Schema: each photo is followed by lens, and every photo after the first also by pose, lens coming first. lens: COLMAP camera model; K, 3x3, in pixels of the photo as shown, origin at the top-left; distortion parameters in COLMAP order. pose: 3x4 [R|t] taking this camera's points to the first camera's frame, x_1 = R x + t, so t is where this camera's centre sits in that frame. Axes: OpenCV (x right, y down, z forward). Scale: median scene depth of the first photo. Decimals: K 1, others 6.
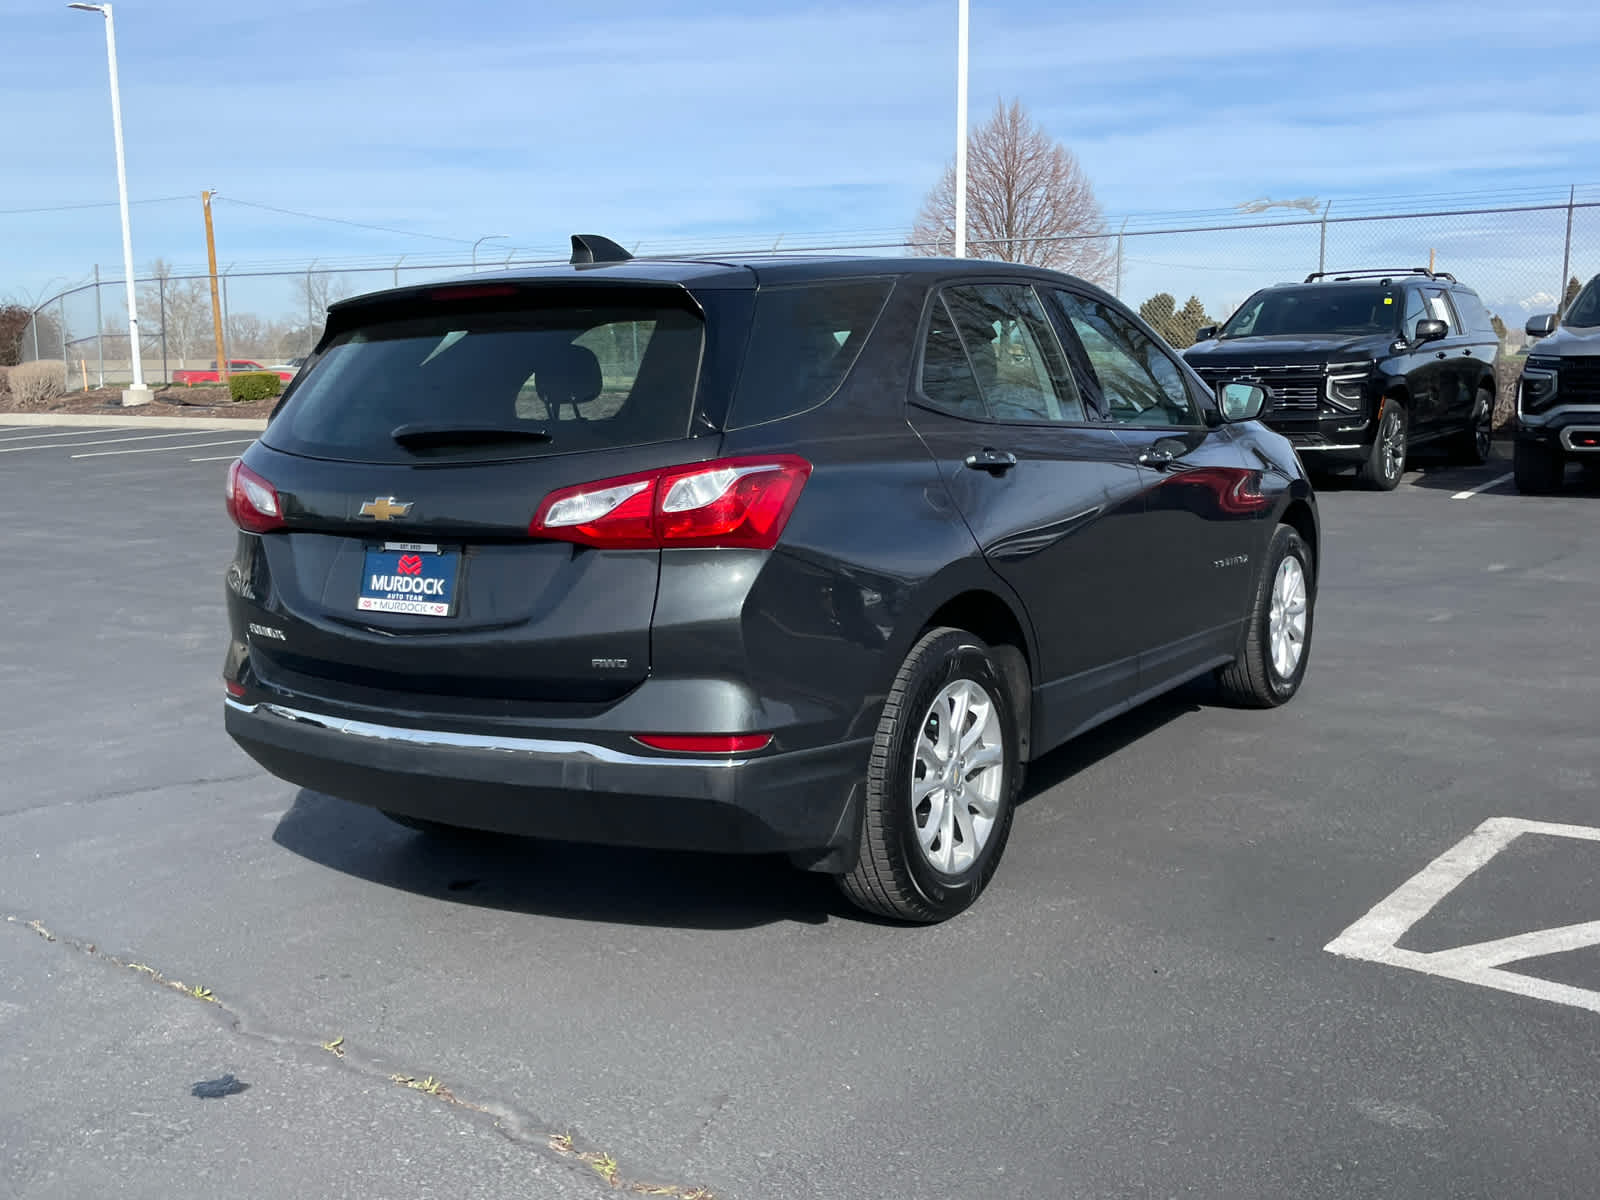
lens RADIAL K [[1565.0, 0, 825.6], [0, 1565.0, 599.8], [0, 0, 1]] dist [0.108017, -0.162551]
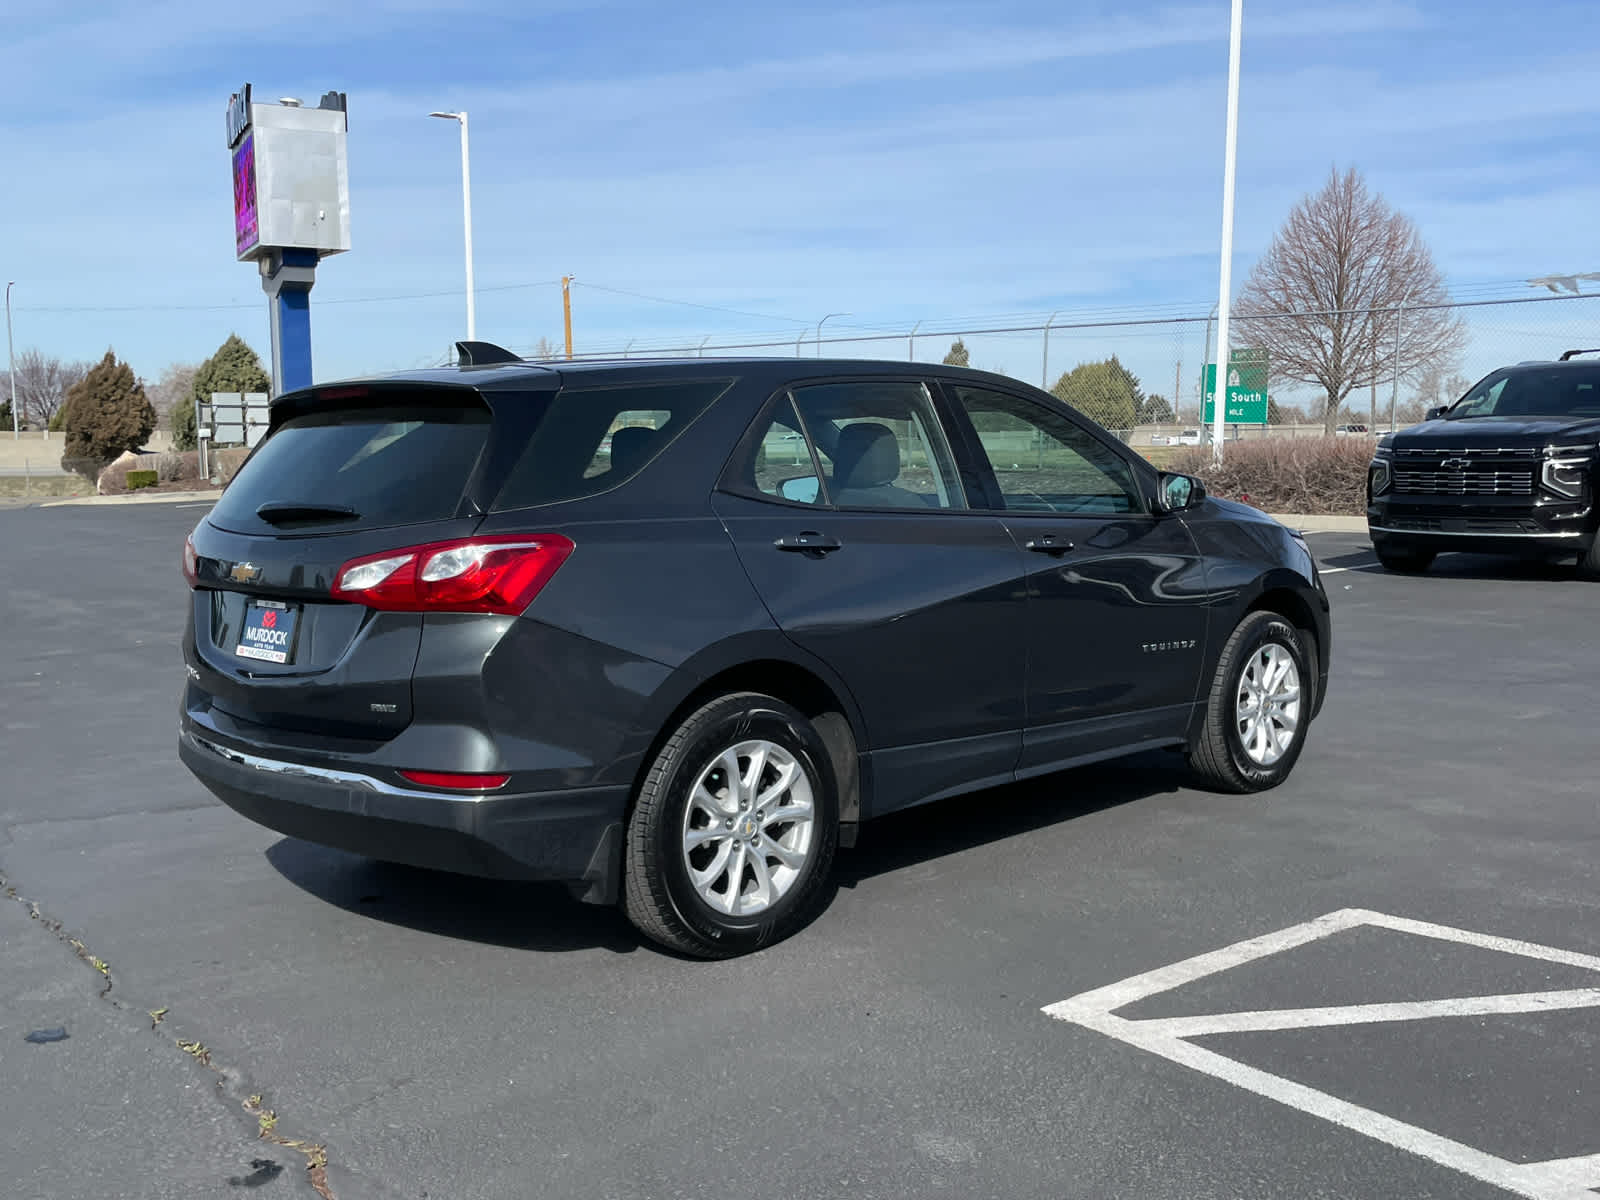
lens RADIAL K [[1562.9, 0, 821.4], [0, 1562.9, 623.5], [0, 0, 1]] dist [0.106712, -0.155884]
pose [[0.975489, 0.034506, -0.217324, 0.371191], [-0.041015, 0.998833, -0.025511, -0.005188], [0.216190, 0.033799, 0.975766, -0.070551]]
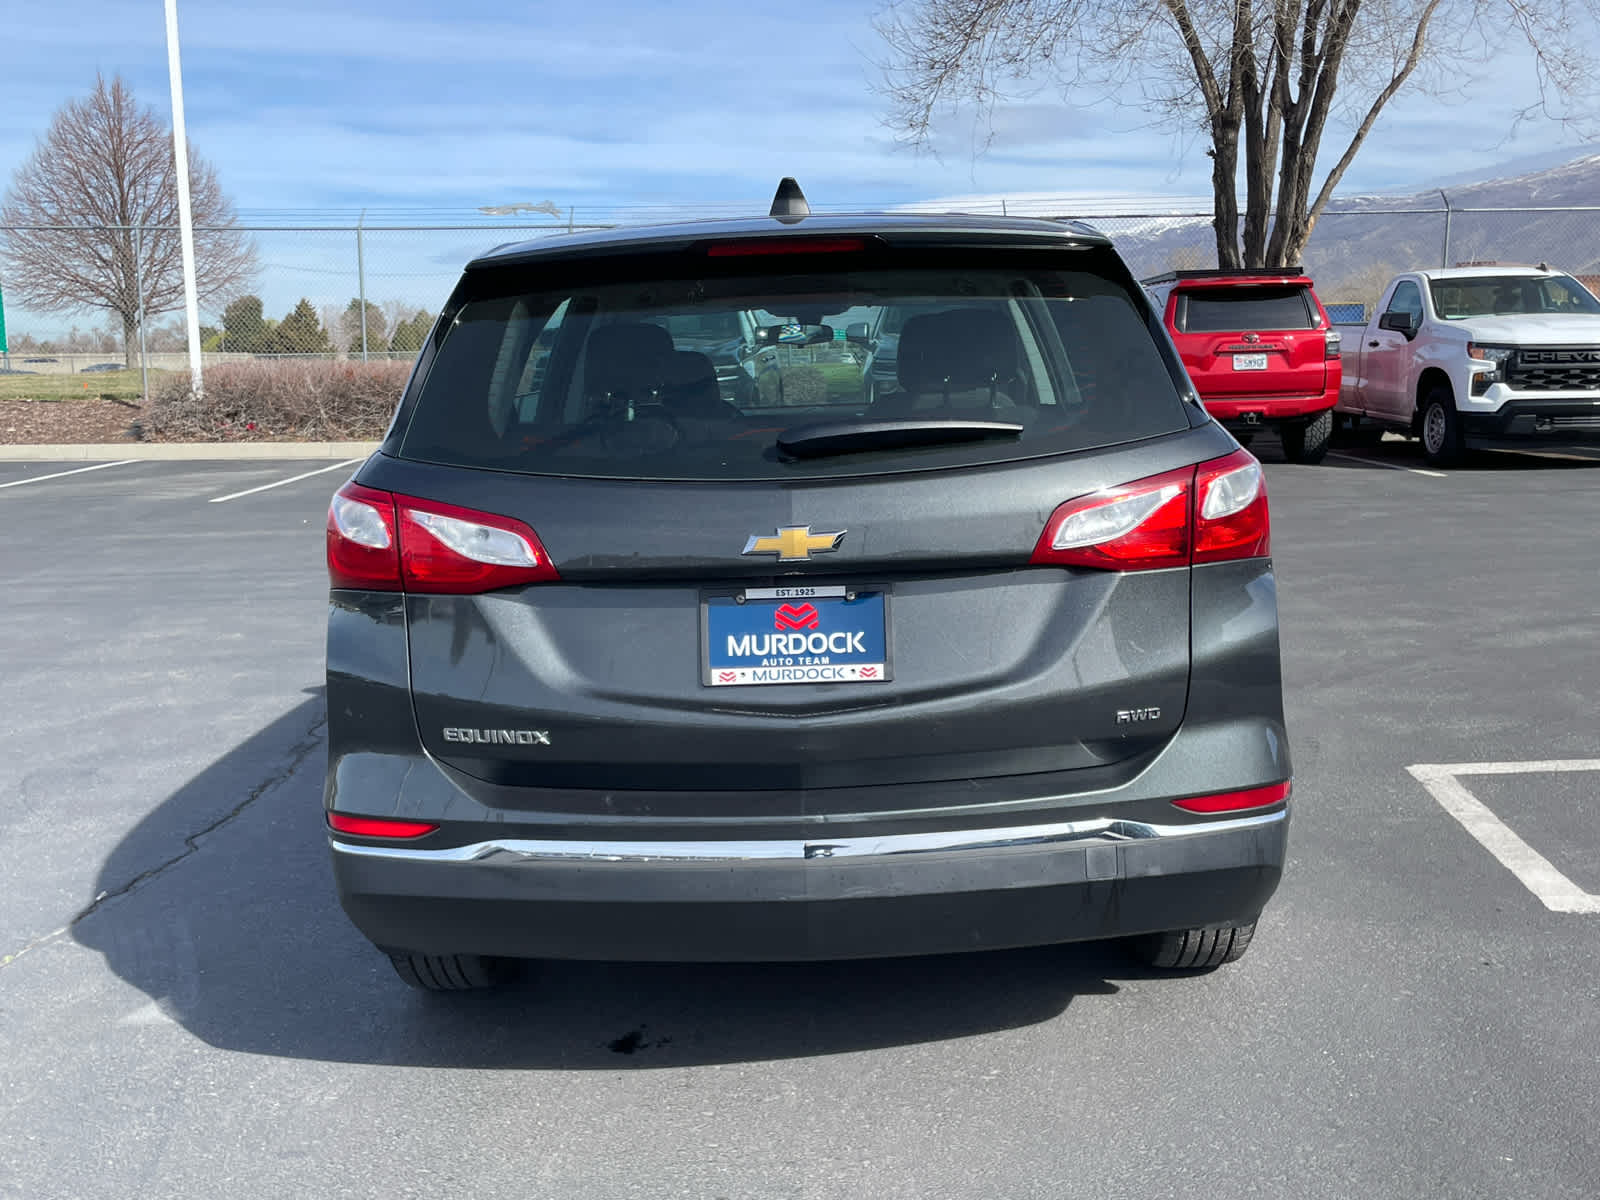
lens RADIAL K [[1565.0, 0, 825.6], [0, 1565.0, 599.8], [0, 0, 1]] dist [0.108017, -0.162551]
pose [[0.847281, -0.083576, 0.524529, -0.582137], [0.085466, 0.996127, 0.020664, -0.040352], [-0.524224, 0.027321, 0.851142, 0.342645]]
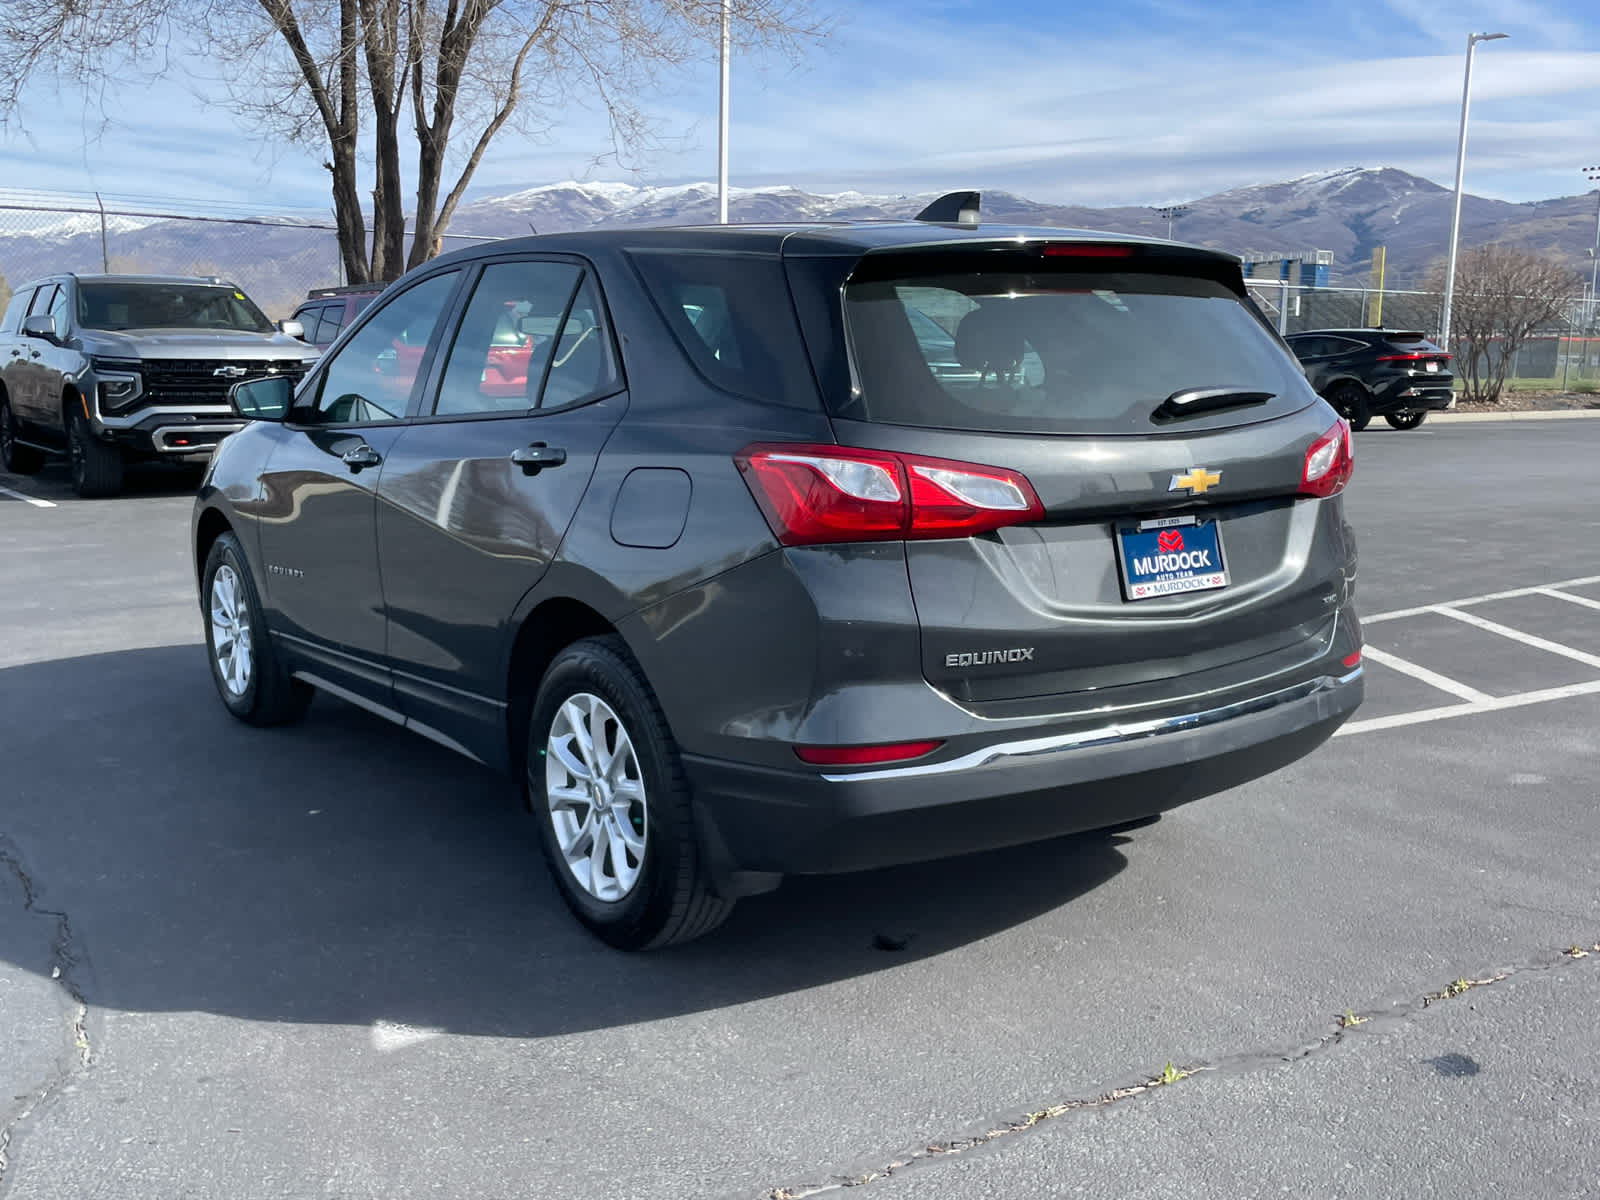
lens RADIAL K [[1565.0, 0, 825.6], [0, 1565.0, 599.8], [0, 0, 1]] dist [0.108017, -0.162551]
pose [[0.360922, -0.125210, 0.924152, -1.108470], [0.134272, 0.987598, 0.081367, -0.083939], [-0.922879, 0.094721, 0.373258, 0.774767]]
